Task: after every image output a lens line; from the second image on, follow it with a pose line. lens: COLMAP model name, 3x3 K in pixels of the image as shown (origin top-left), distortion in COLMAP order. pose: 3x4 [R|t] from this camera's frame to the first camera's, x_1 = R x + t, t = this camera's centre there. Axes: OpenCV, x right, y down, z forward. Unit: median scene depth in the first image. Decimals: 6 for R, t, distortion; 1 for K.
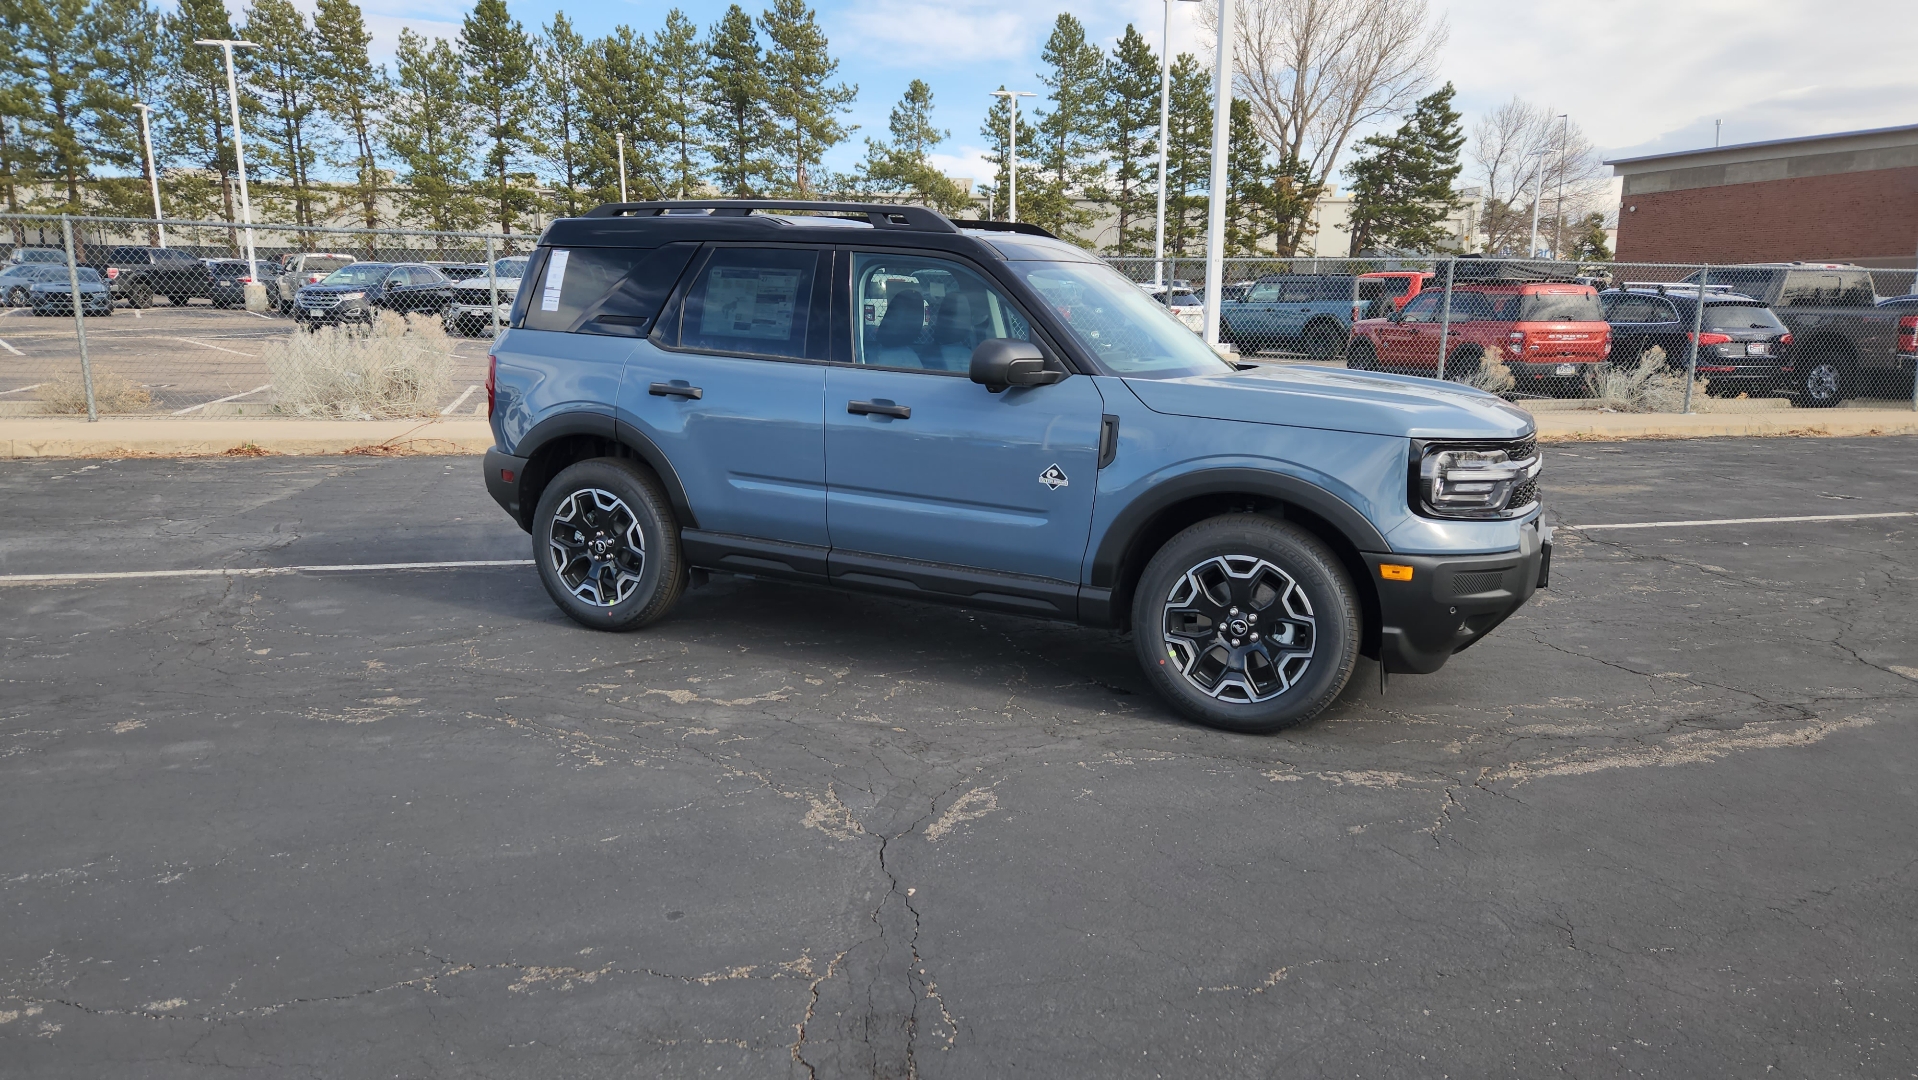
lens RADIAL K [[1276.3, 0, 938.1], [0, 1276.3, 549.4], [0, 0, 1]] dist [0.072488, -0.057350]
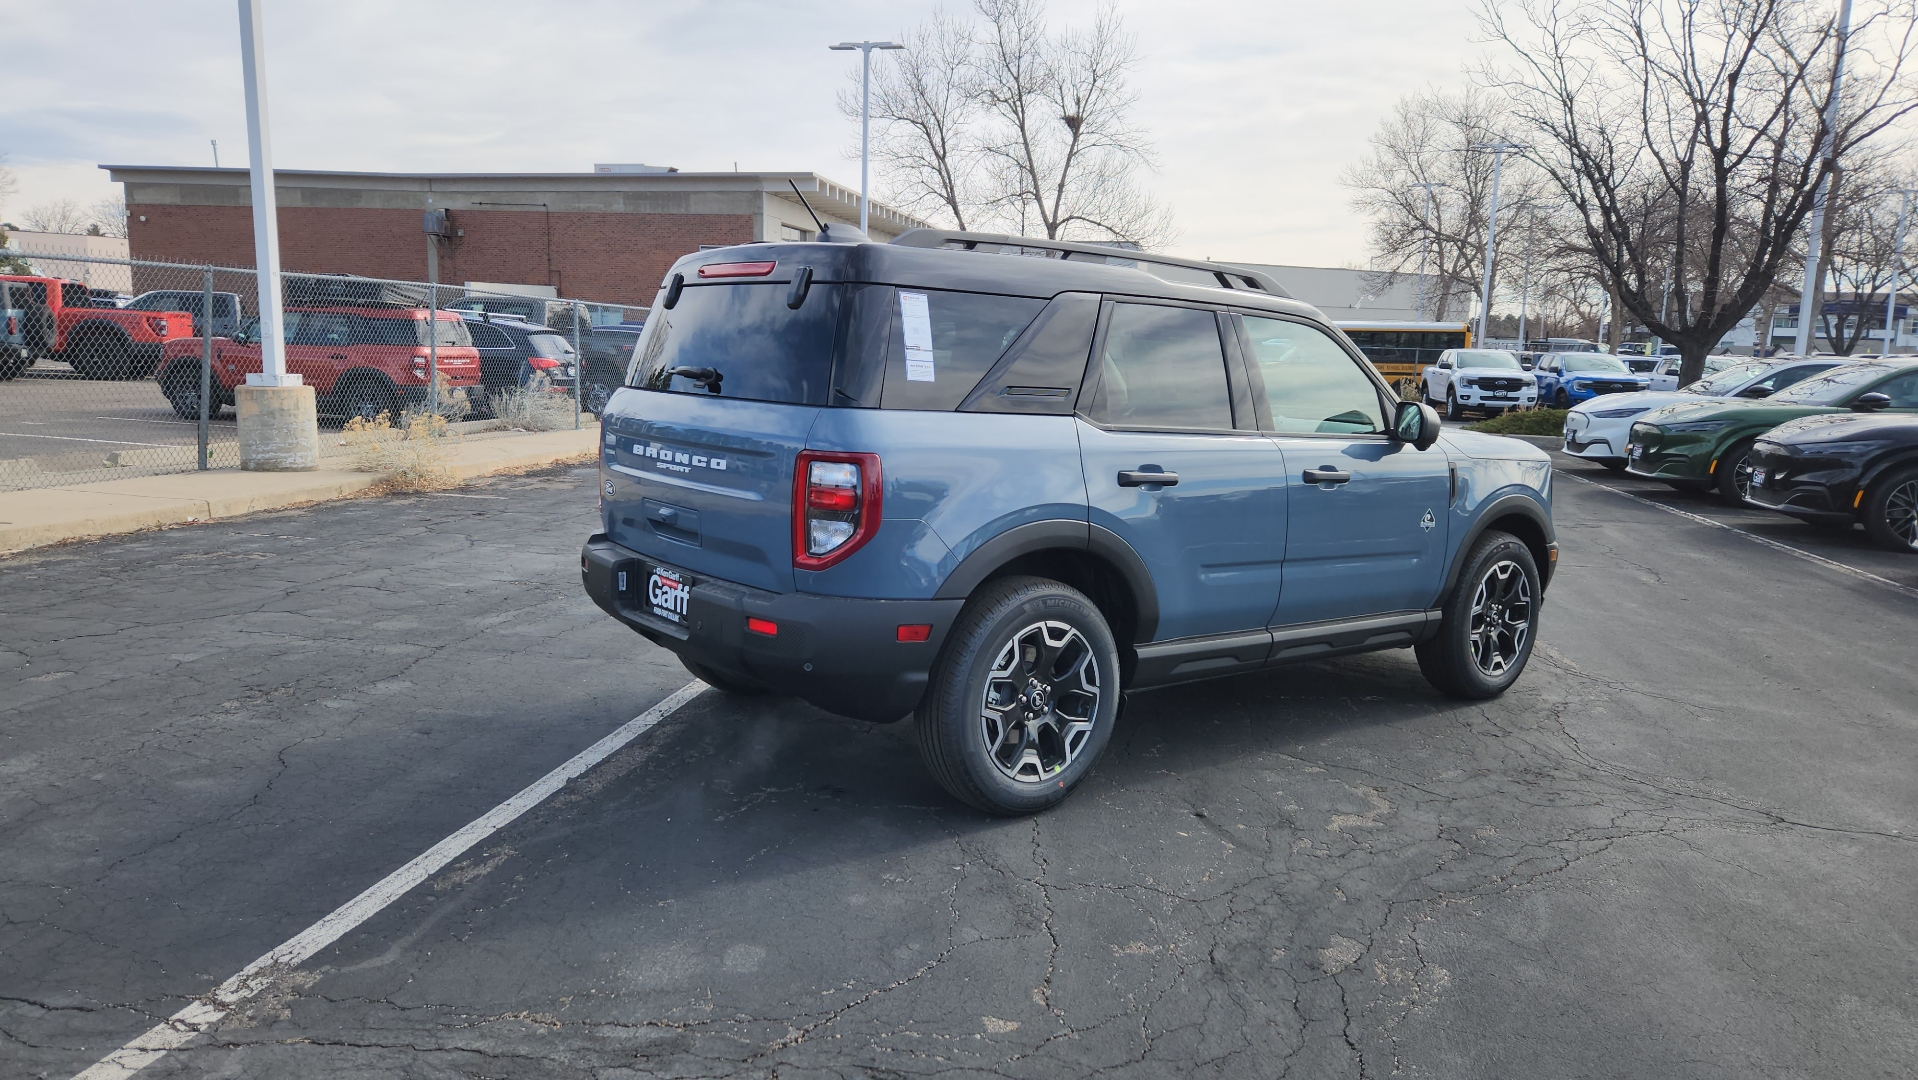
lens RADIAL K [[1276.6, 0, 910.4], [0, 1276.6, 524.1], [0, 0, 1]] dist [0.068320, -0.050642]
pose [[0.444926, -0.120606, 0.887409, -0.110767], [0.142849, 0.987761, 0.062623, -0.018676], [-0.884101, 0.098902, 0.456709, 0.085593]]
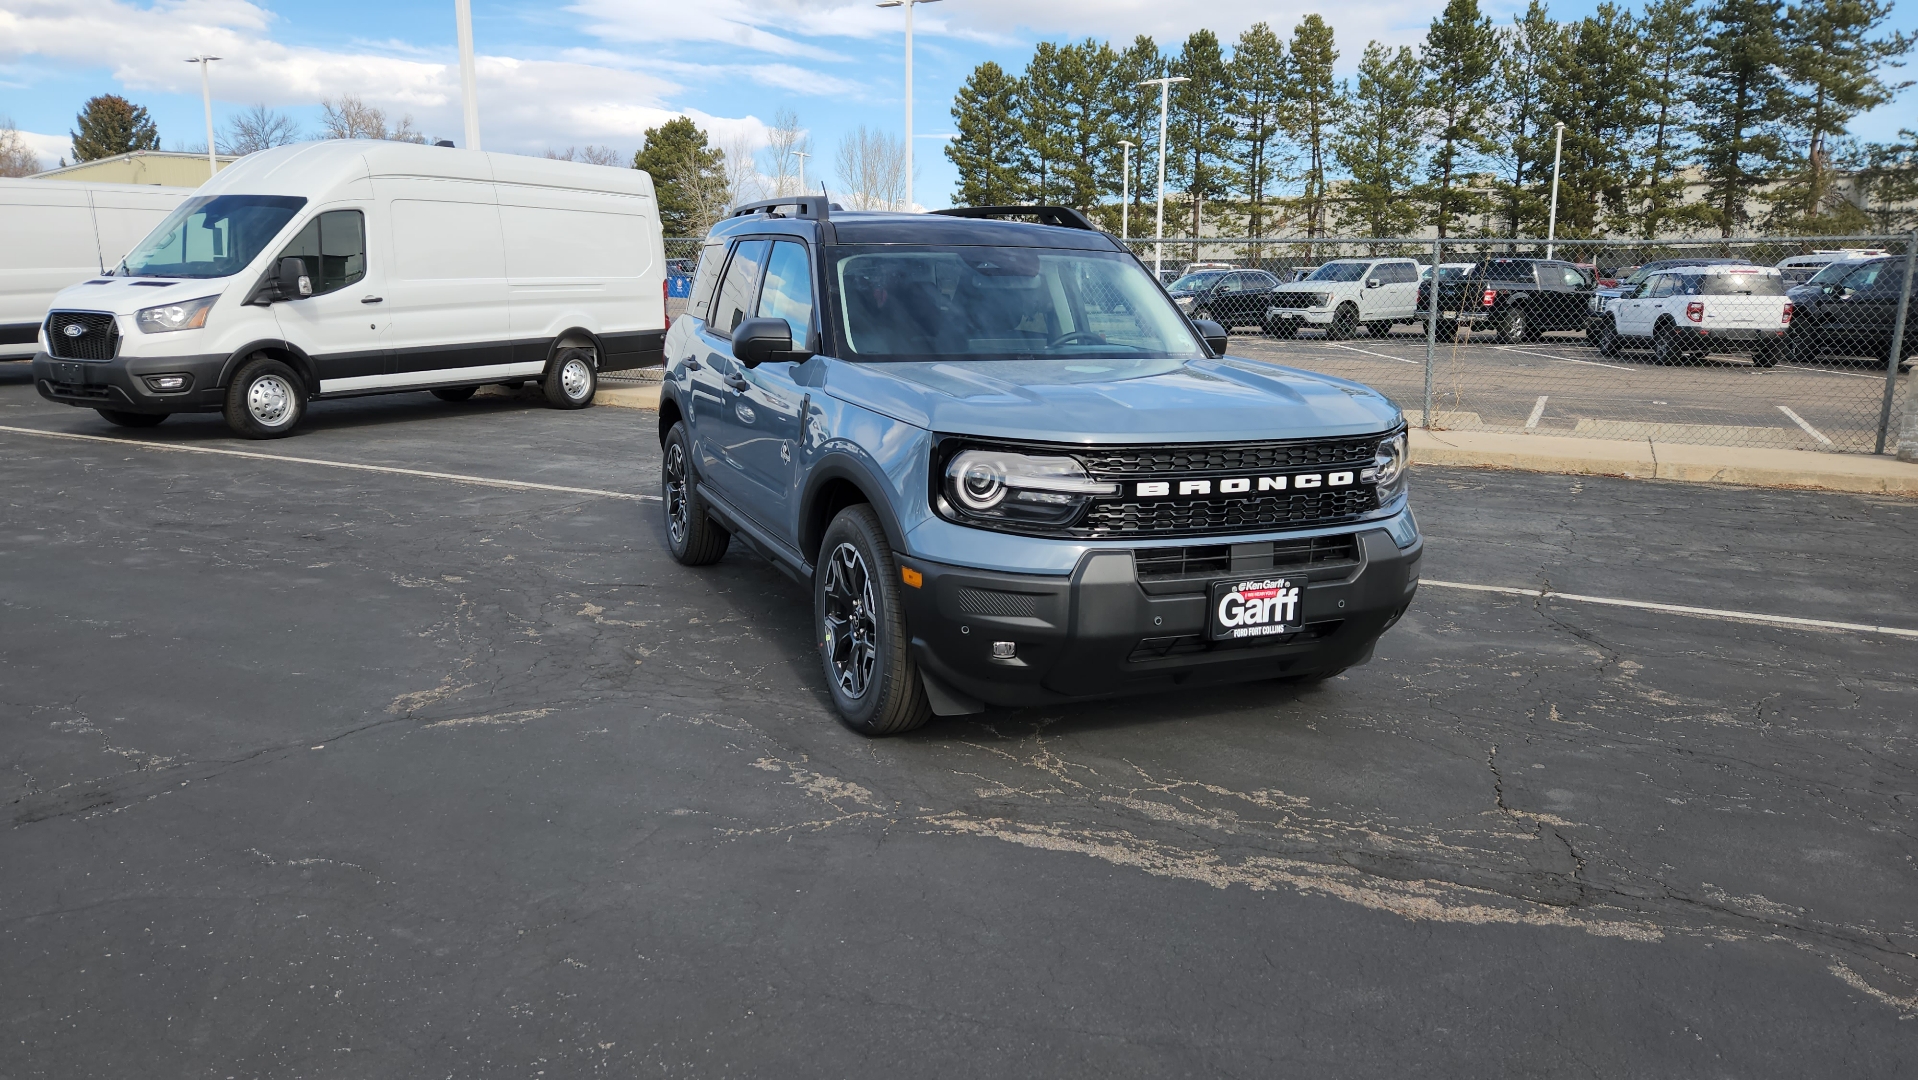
lens RADIAL K [[1276.3, 0, 939.2], [0, 1276.3, 546.0], [0, 0, 1]] dist [0.072488, -0.057350]
pose [[0.752926, 0.123153, -0.646480, 0.083787], [-0.127454, 0.991023, 0.040348, -0.003790], [0.645646, 0.052017, 0.761863, 0.028624]]
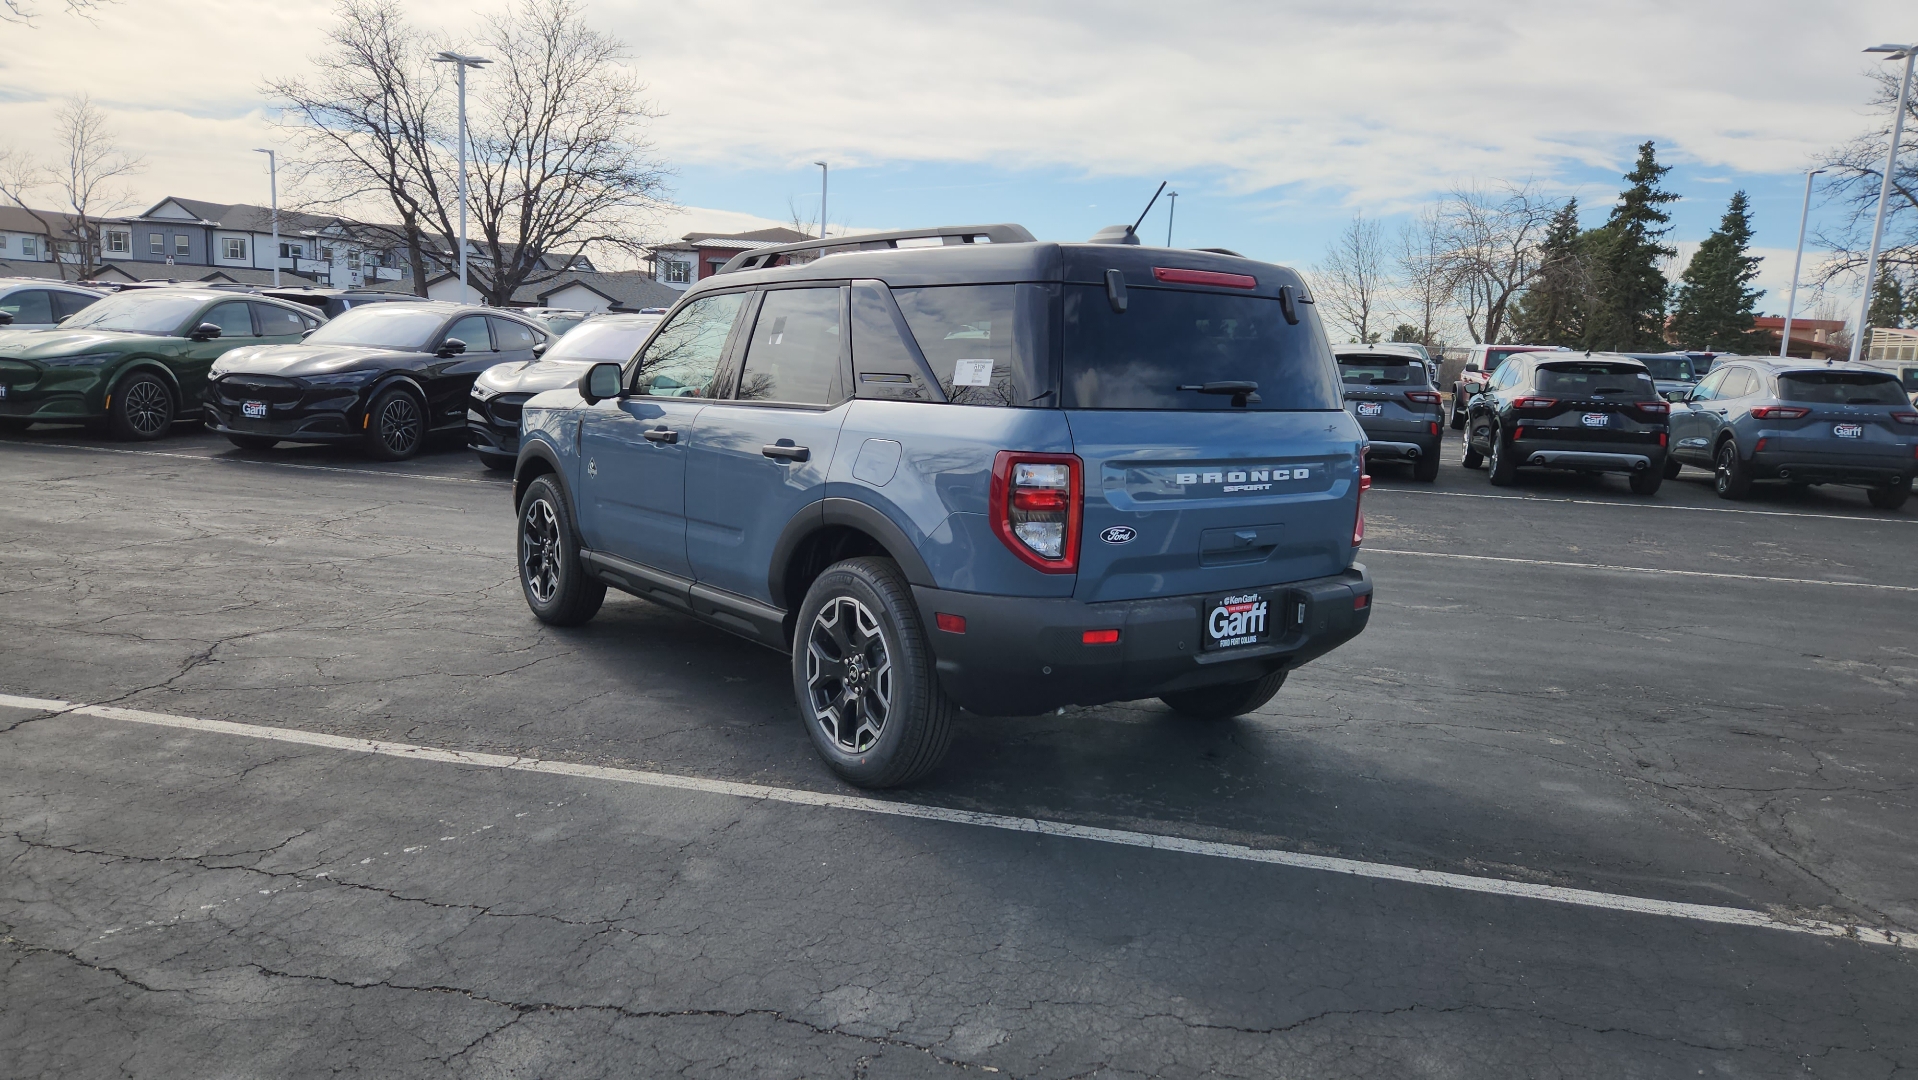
lens RADIAL K [[1283.9, 0, 930.4], [0, 1283.9, 547.6], [0, 0, 1]] dist [0.058972, -0.033948]
pose [[-0.883056, -0.124427, 0.452471, -0.059271], [0.033252, 0.945192, 0.324818, -0.044249], [-0.468088, 0.301878, -0.830520, 0.223127]]
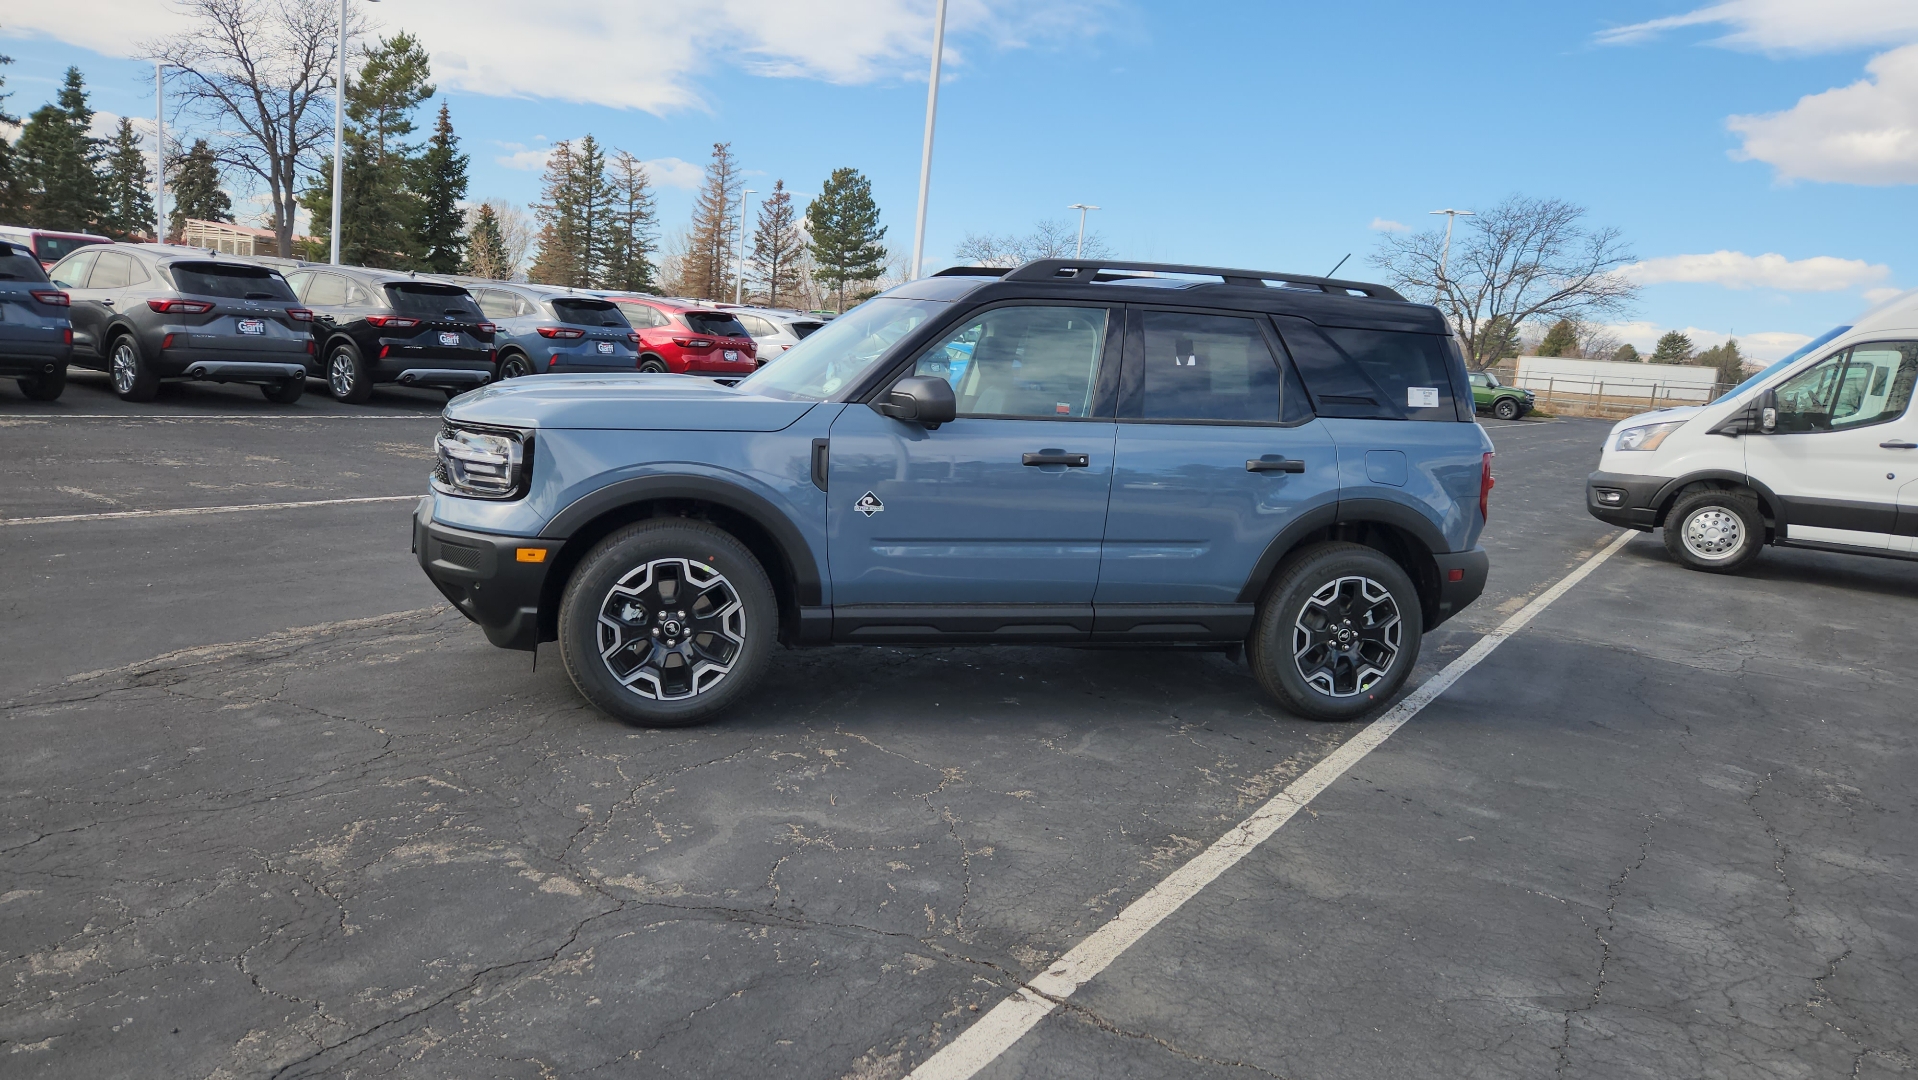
lens RADIAL K [[1279.7, 0, 937.3], [0, 1279.7, 531.3], [0, 0, 1]] dist [0.073323, -0.058188]
pose [[-0.732433, 0.022391, -0.680471, 0.090384], [-0.223101, 0.936382, 0.270949, -0.038411], [0.643247, 0.350266, -0.680842, 0.204903]]
